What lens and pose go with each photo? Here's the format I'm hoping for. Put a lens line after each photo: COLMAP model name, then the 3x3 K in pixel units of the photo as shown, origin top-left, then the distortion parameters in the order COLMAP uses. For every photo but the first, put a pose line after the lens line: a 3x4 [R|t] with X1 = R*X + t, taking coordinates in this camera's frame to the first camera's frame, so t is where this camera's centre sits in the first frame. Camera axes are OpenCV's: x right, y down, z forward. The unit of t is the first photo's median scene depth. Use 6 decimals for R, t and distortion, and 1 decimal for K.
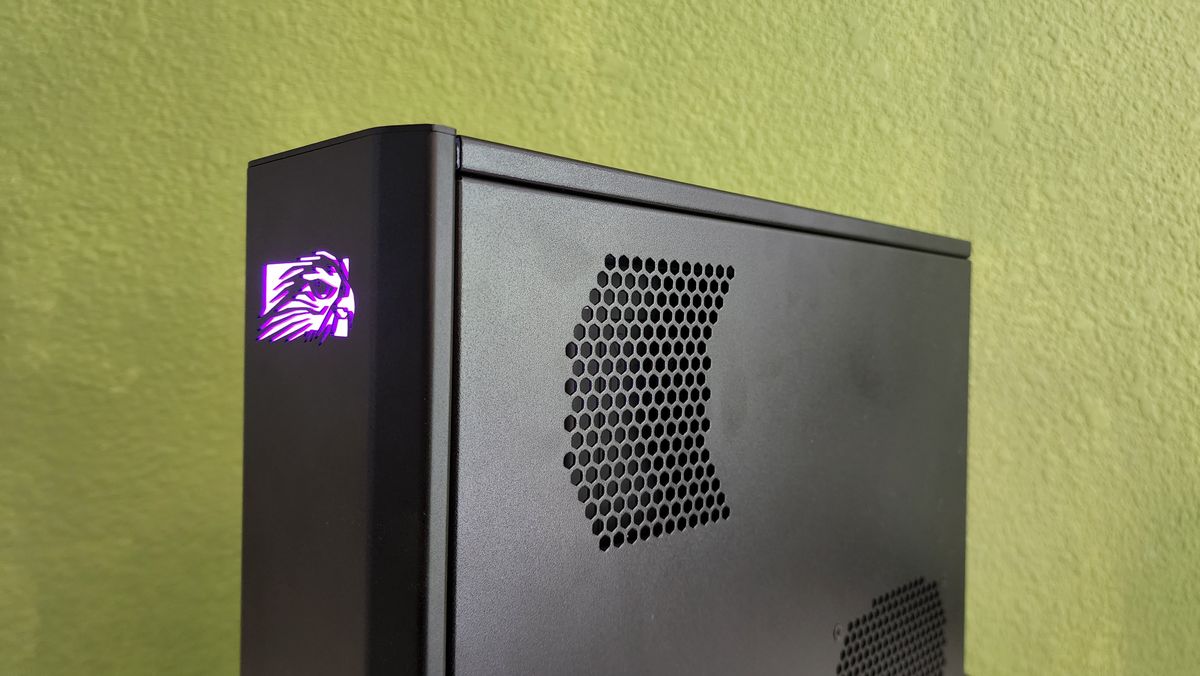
lens RADIAL K [[781.7, 0, 596.9], [0, 781.7, 311.2], [0, 0, 1]] dist [0.026237, -0.028220]
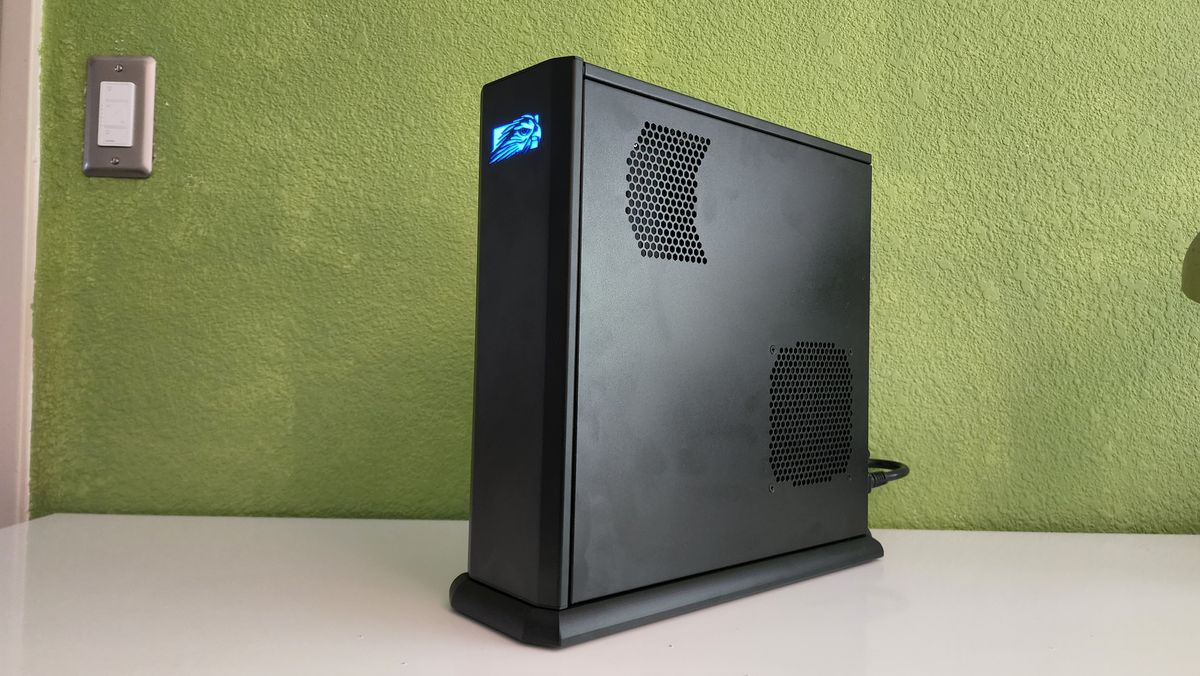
lens RADIAL K [[829.9, 0, 604.1], [0, 829.9, 341.5], [0, 0, 1]] dist [0.035741, -0.003057]
pose [[0.997674, 0.003655, -0.068072, 0.027086], [-0.005748, 0.999516, -0.030563, 0.287470], [0.067928, 0.030883, 0.997212, -0.622106]]
